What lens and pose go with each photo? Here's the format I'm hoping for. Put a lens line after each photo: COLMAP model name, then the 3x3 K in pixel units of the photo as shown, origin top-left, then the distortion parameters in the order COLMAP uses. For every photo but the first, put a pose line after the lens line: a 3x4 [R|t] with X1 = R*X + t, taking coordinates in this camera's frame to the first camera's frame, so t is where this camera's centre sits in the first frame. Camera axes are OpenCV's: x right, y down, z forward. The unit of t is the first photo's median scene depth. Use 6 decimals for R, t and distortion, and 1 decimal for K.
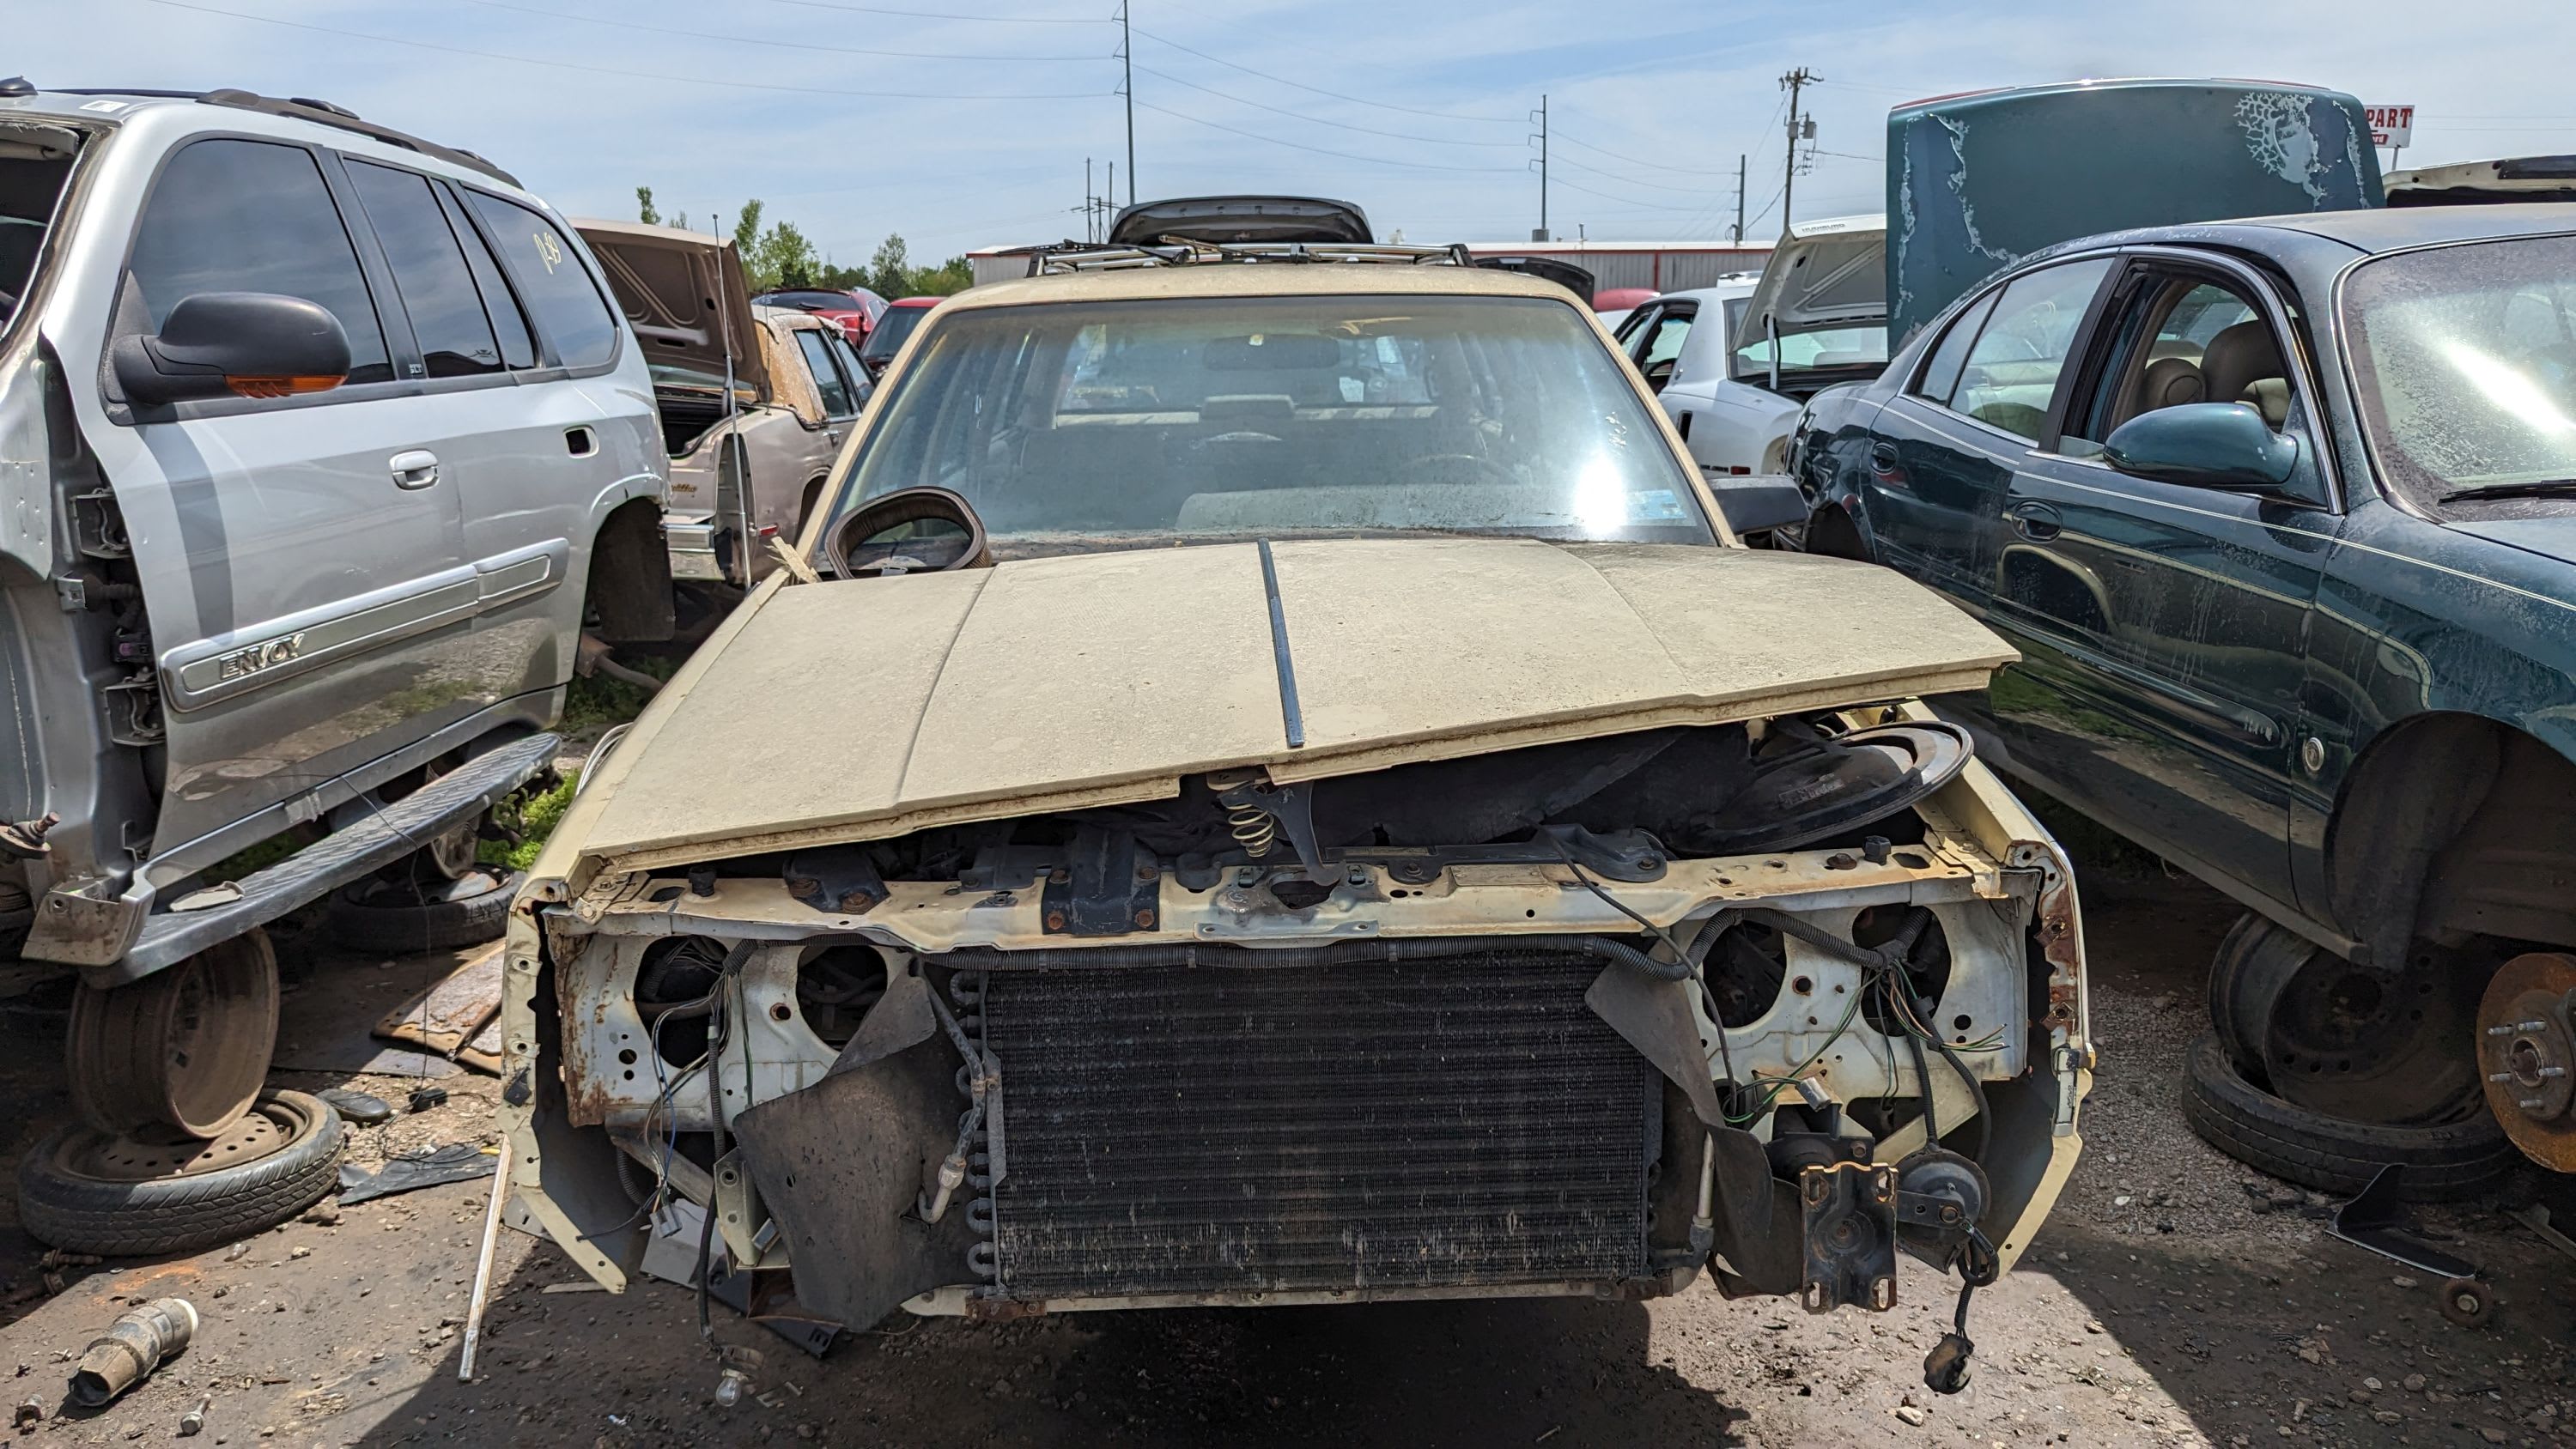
lens RADIAL K [[1967.7, 0, 1298.8], [0, 1967.7, 725.3], [0, 0, 1]] dist [0.078203, -0.086090]
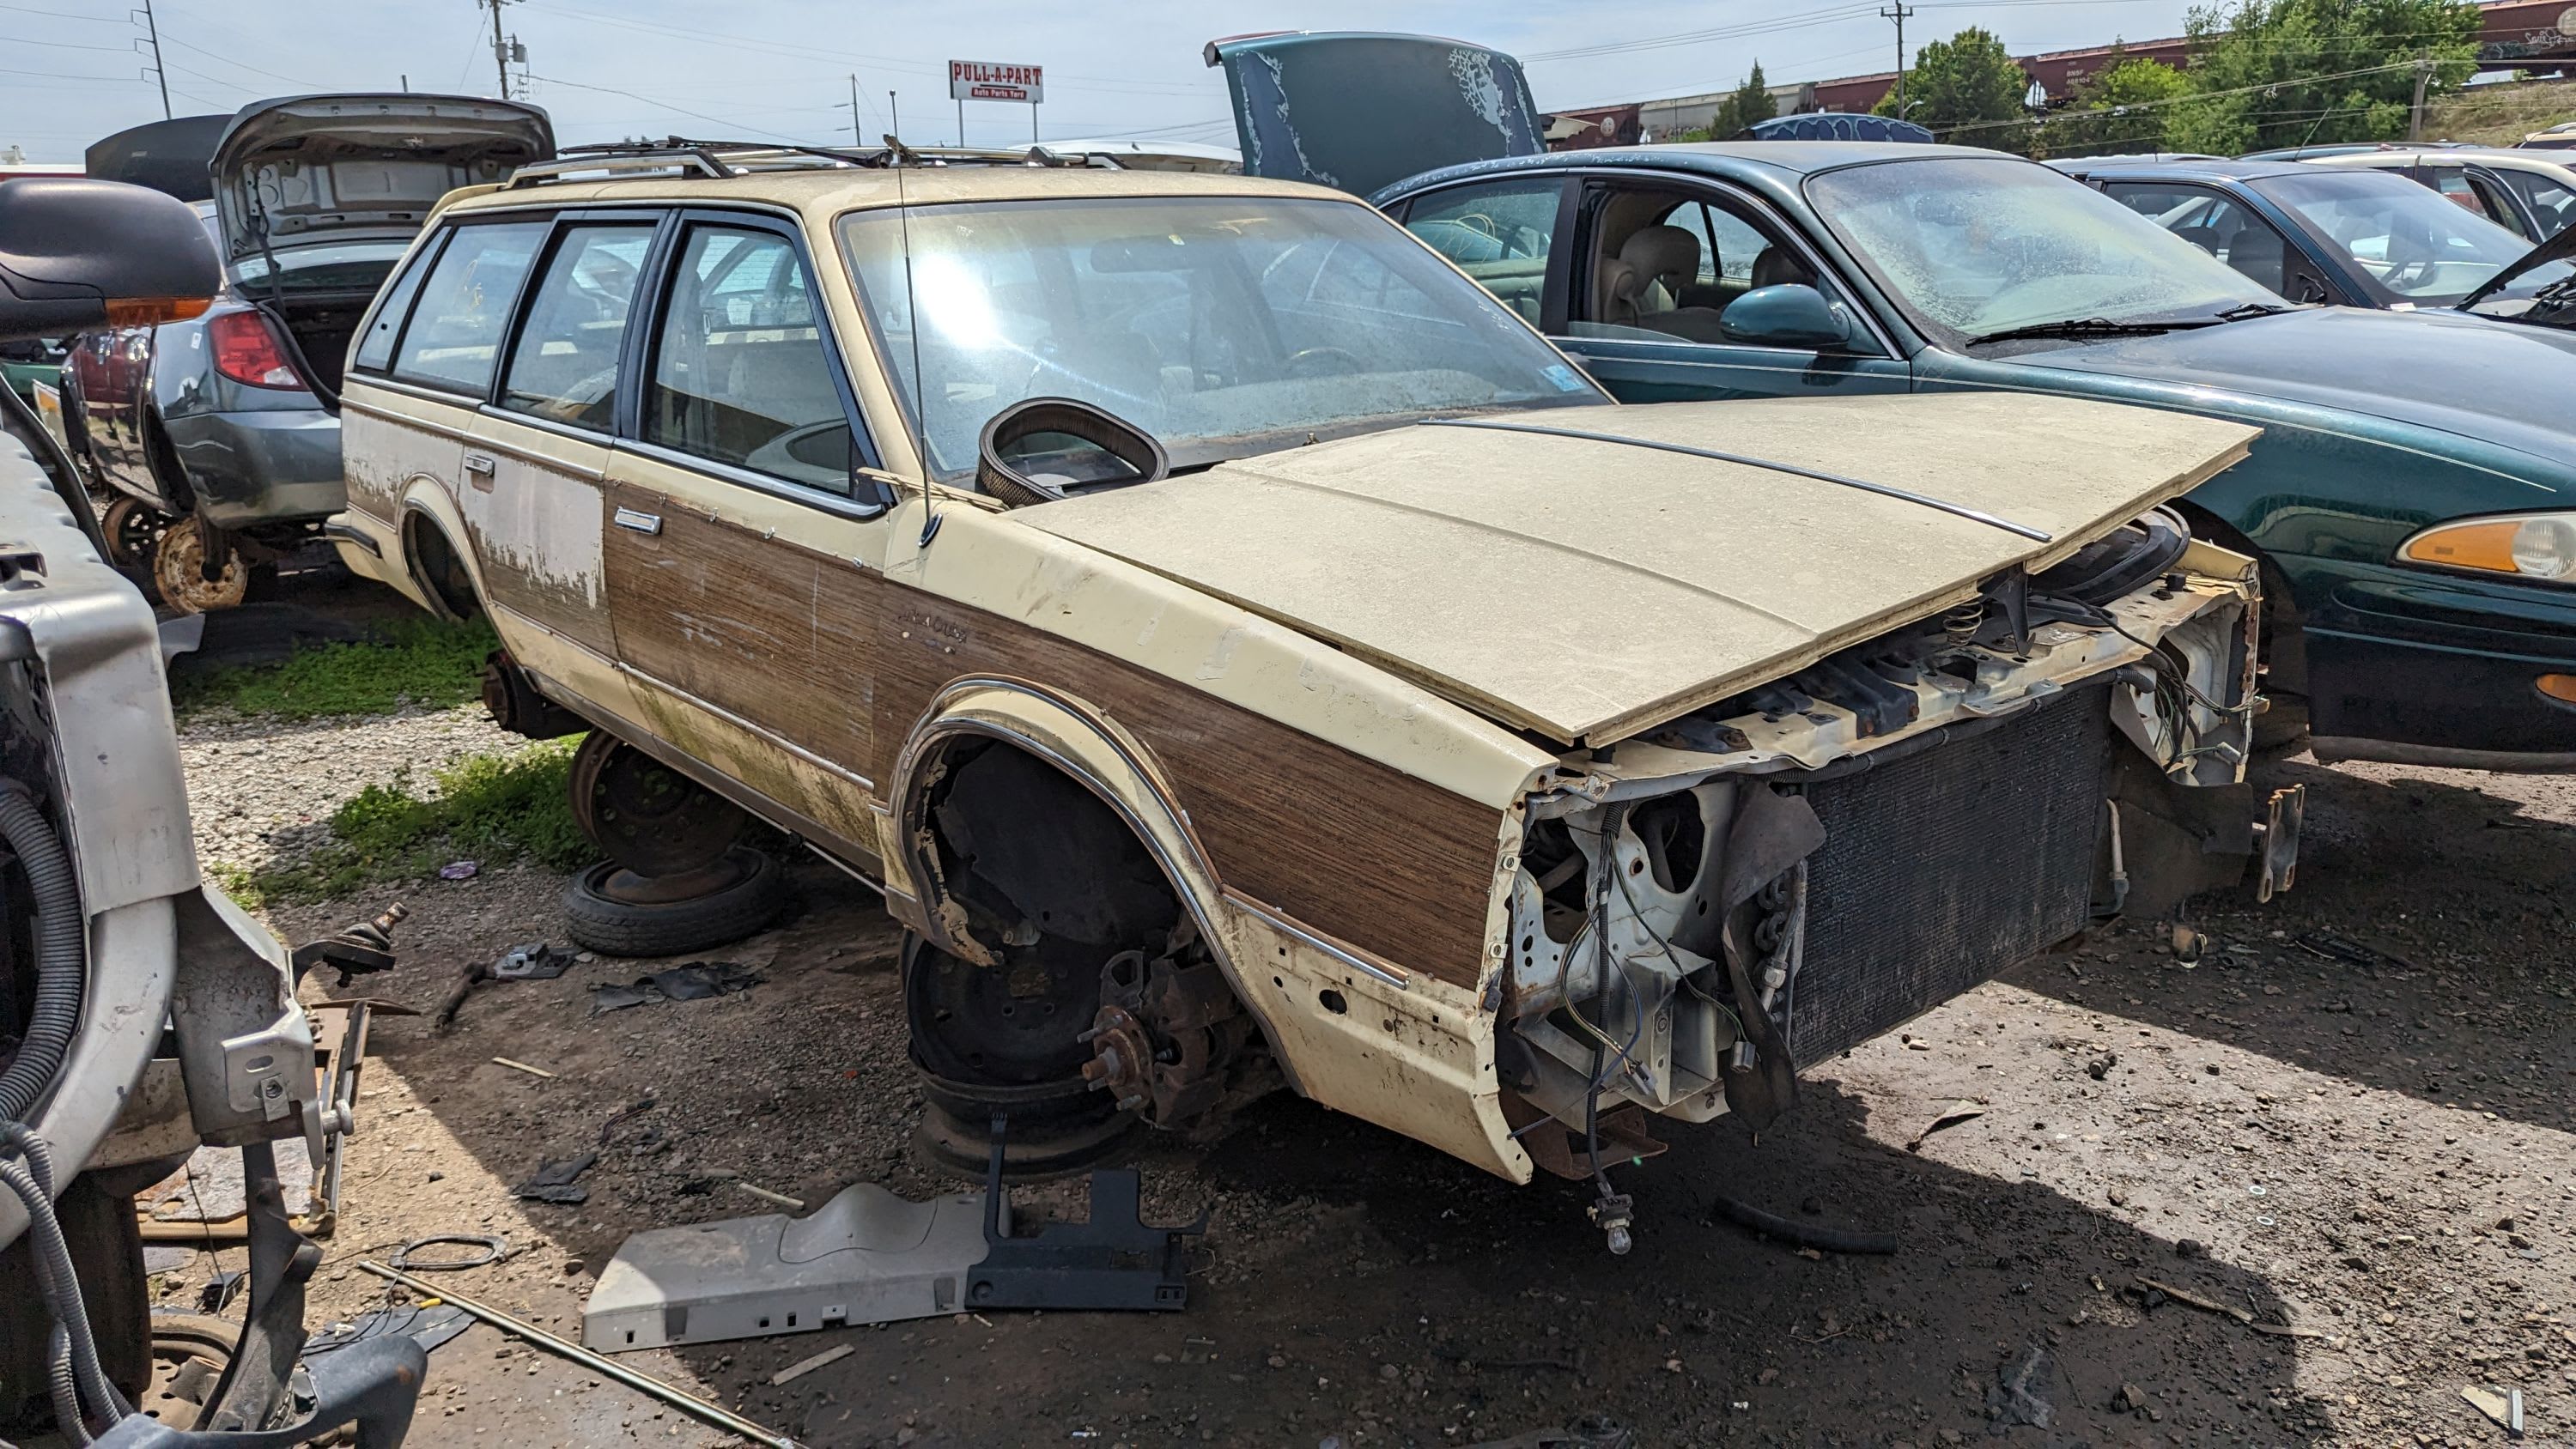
lens RADIAL K [[1967.7, 0, 1298.8], [0, 1967.7, 725.3], [0, 0, 1]] dist [0.078203, -0.086090]
pose [[0.760806, -0.161023, 0.628686, -0.435406], [0.143412, 0.986496, 0.079117, -0.015310], [-0.632936, 0.029969, 0.773624, 0.128270]]
